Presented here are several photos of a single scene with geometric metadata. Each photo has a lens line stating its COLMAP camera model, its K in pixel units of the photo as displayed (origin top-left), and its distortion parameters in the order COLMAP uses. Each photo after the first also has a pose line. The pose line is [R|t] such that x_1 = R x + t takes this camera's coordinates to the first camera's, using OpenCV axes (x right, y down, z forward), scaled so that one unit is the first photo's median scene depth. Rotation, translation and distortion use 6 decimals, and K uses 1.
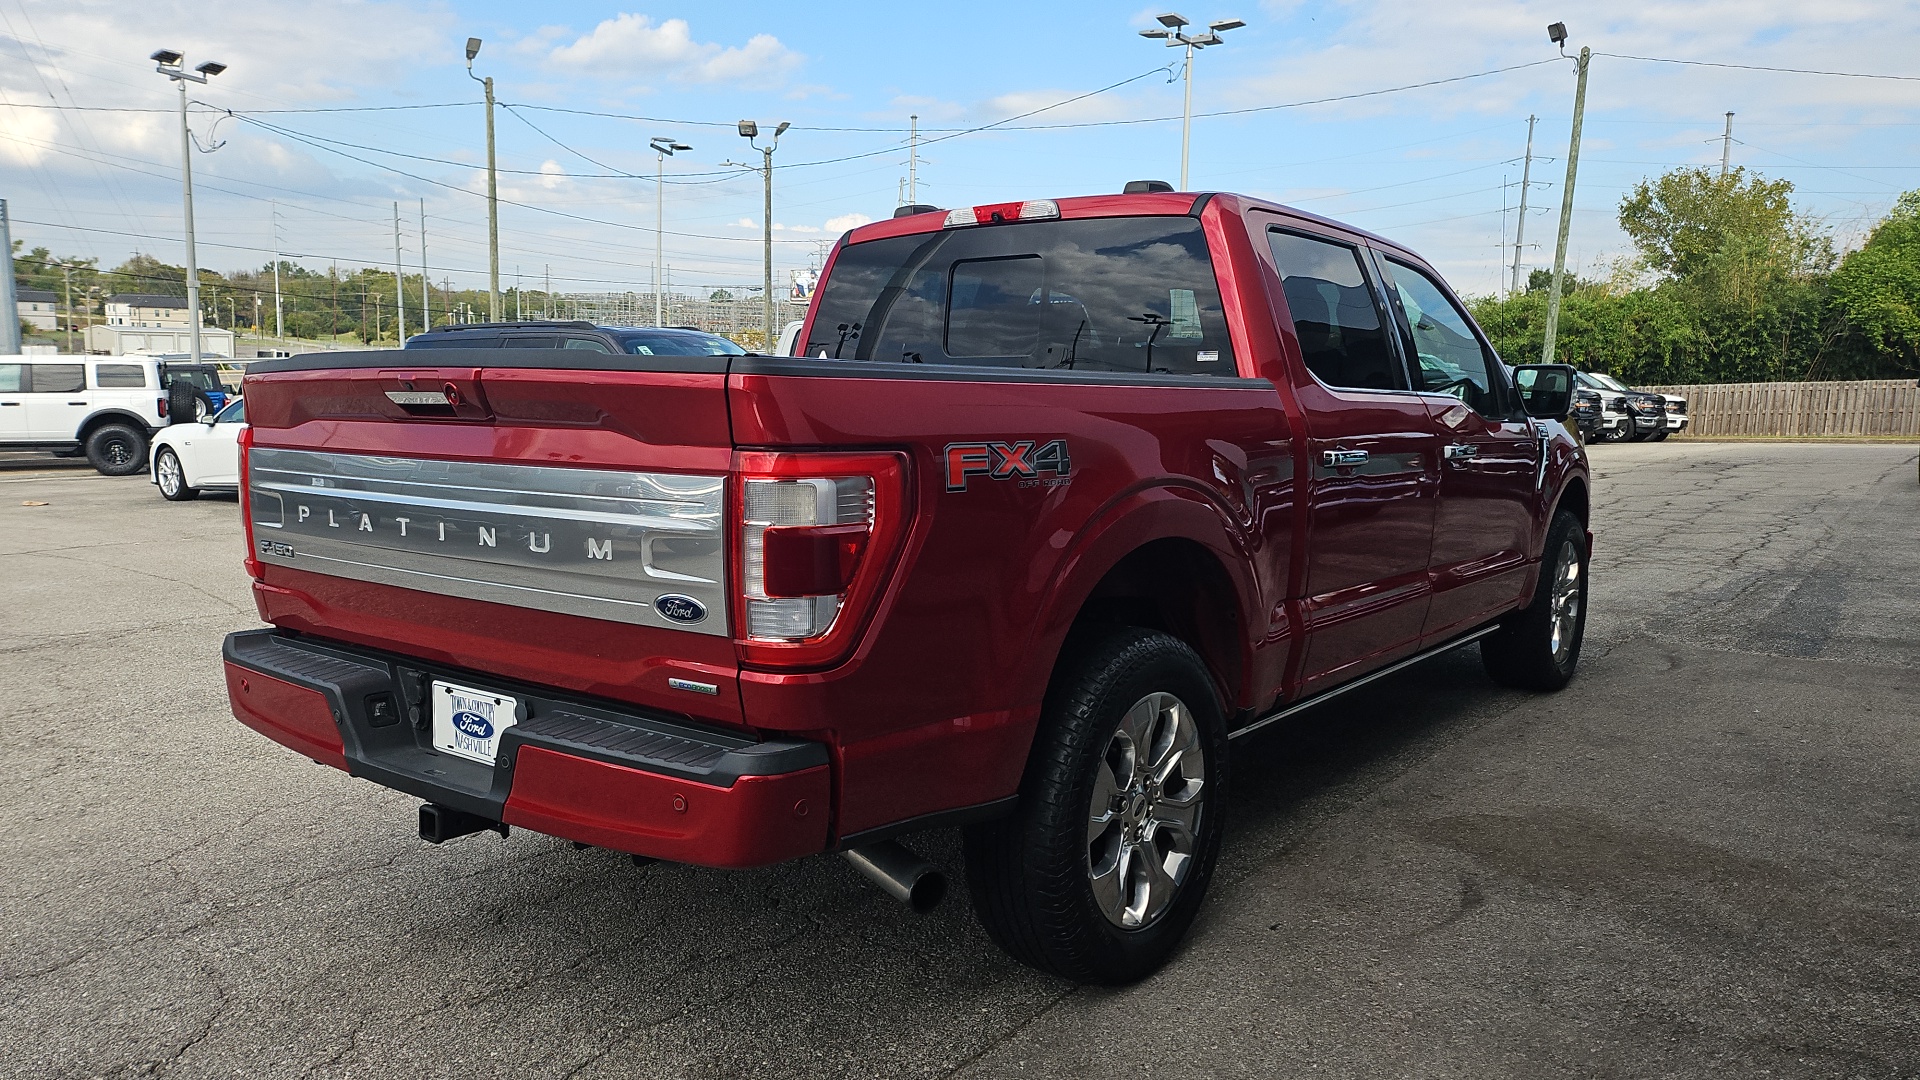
lens RADIAL K [[1363.4, 0, 951.5], [0, 1363.4, 533.6], [0, 0, 1]] dist [0.062232, -0.061616]
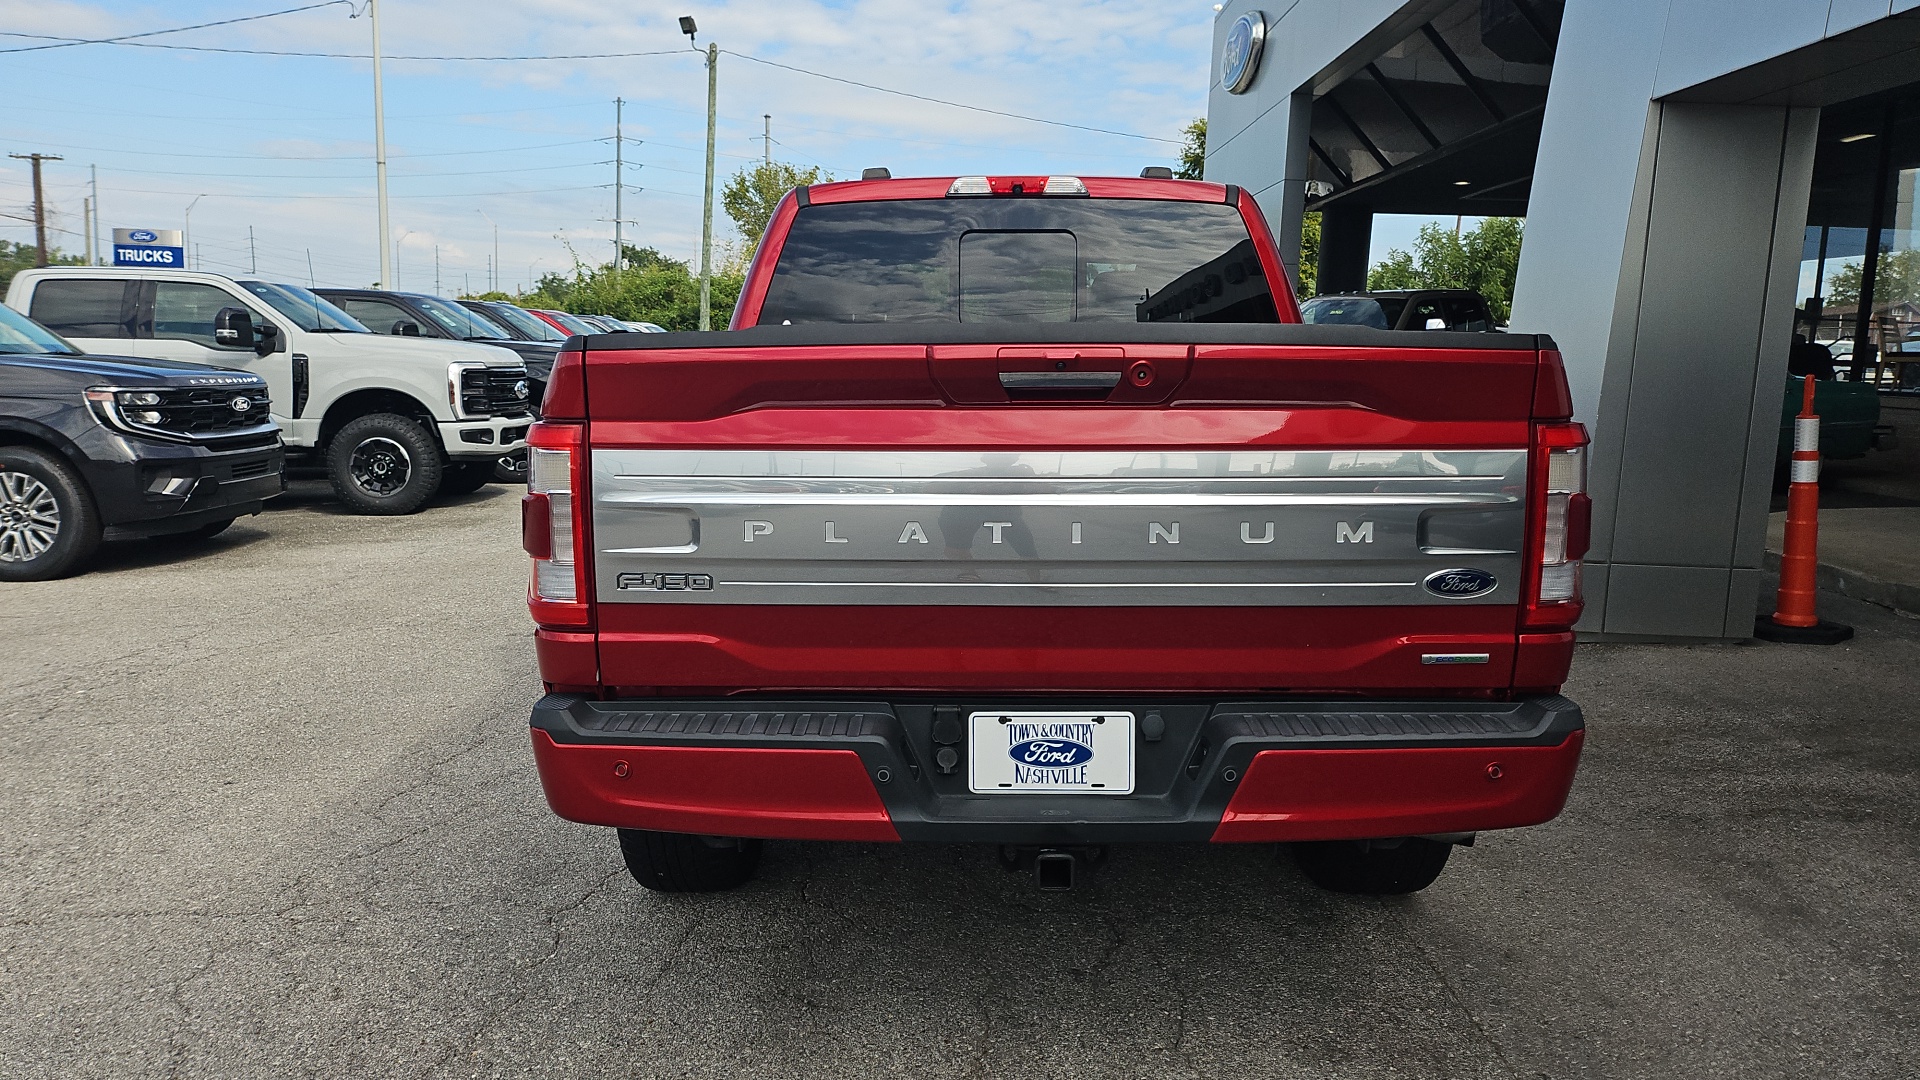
lens RADIAL K [[1363.4, 0, 951.5], [0, 1363.4, 533.6], [0, 0, 1]] dist [0.062232, -0.061616]
pose [[0.796921, -0.080040, 0.598757, -0.844430], [0.066869, 0.996780, 0.044247, -0.039664], [-0.600371, 0.004777, 0.799708, 0.318373]]
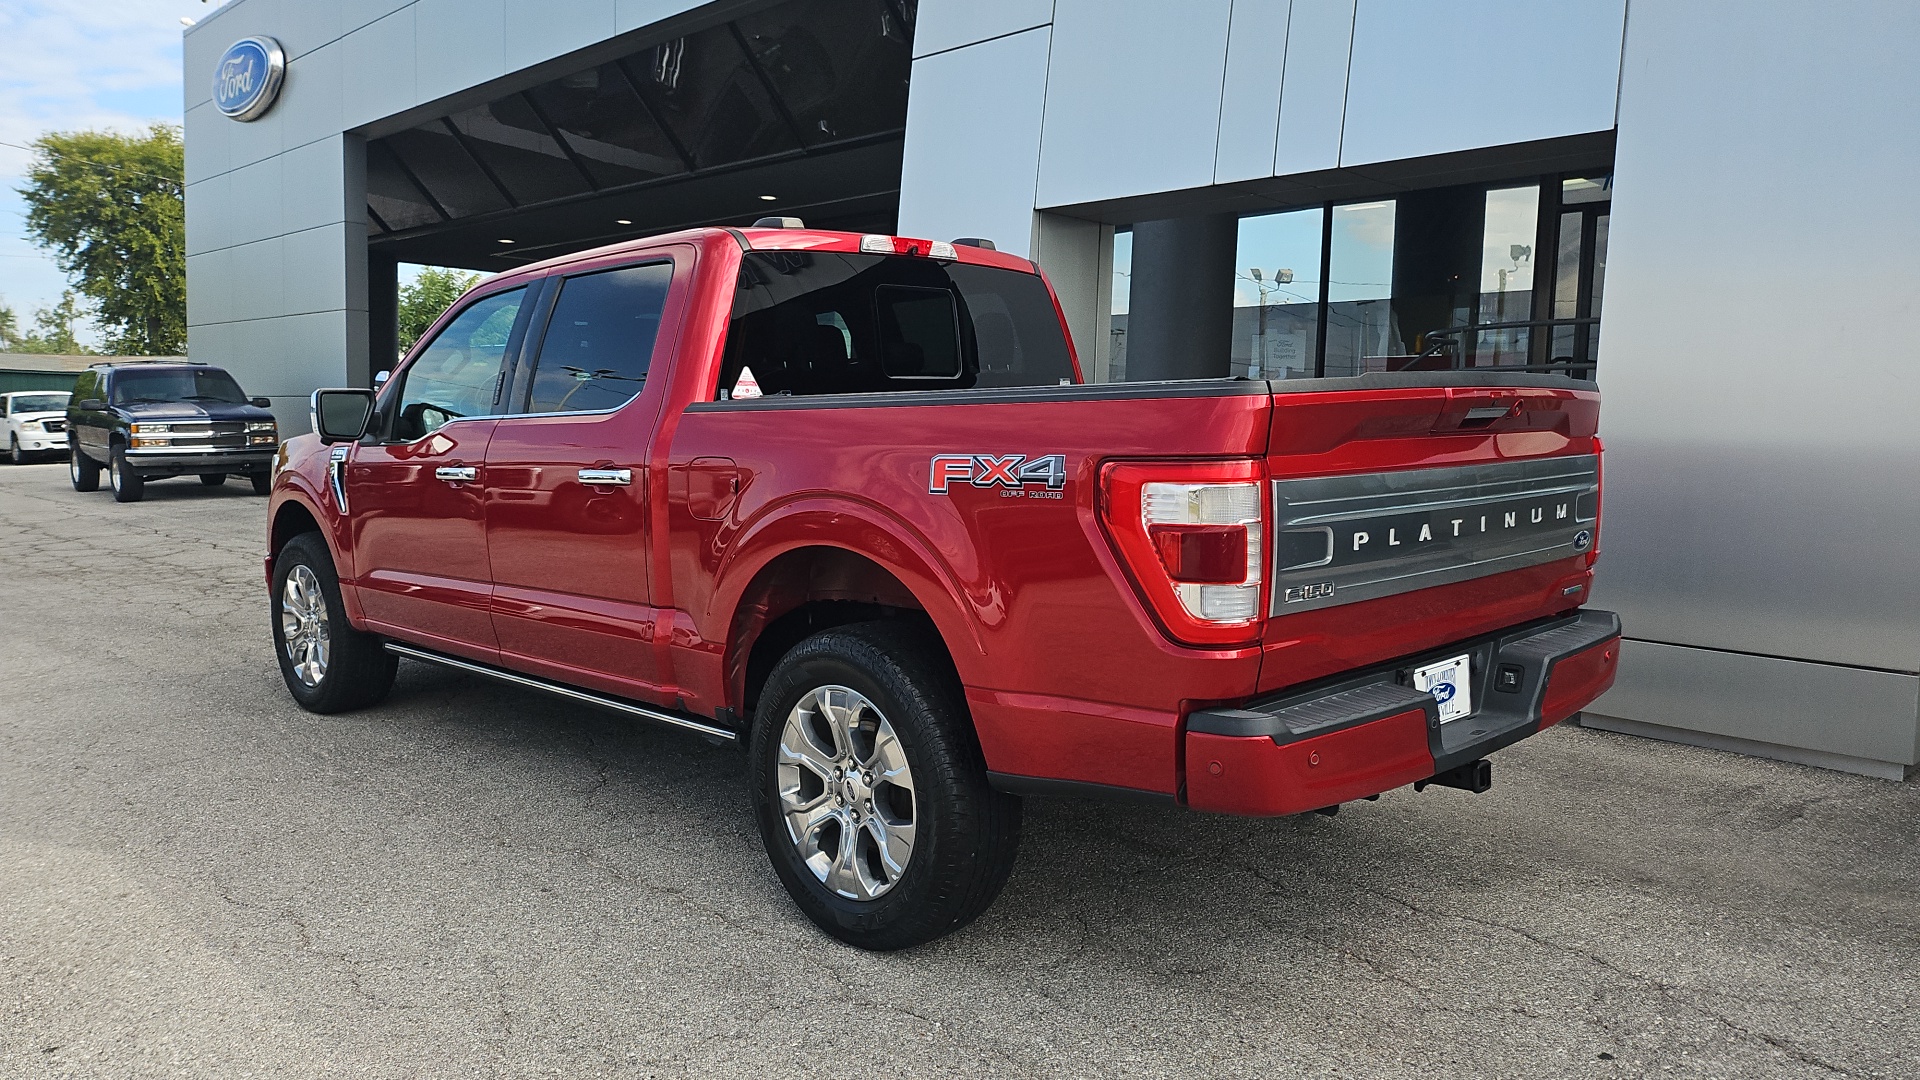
lens RADIAL K [[1363.4, 0, 951.5], [0, 1363.4, 533.6], [0, 0, 1]] dist [0.062232, -0.061616]
pose [[0.136745, -0.097234, 0.985823, -1.429486], [0.115491, 0.989949, 0.081621, -0.127425], [-0.983851, 0.102693, 0.146600, 1.137252]]
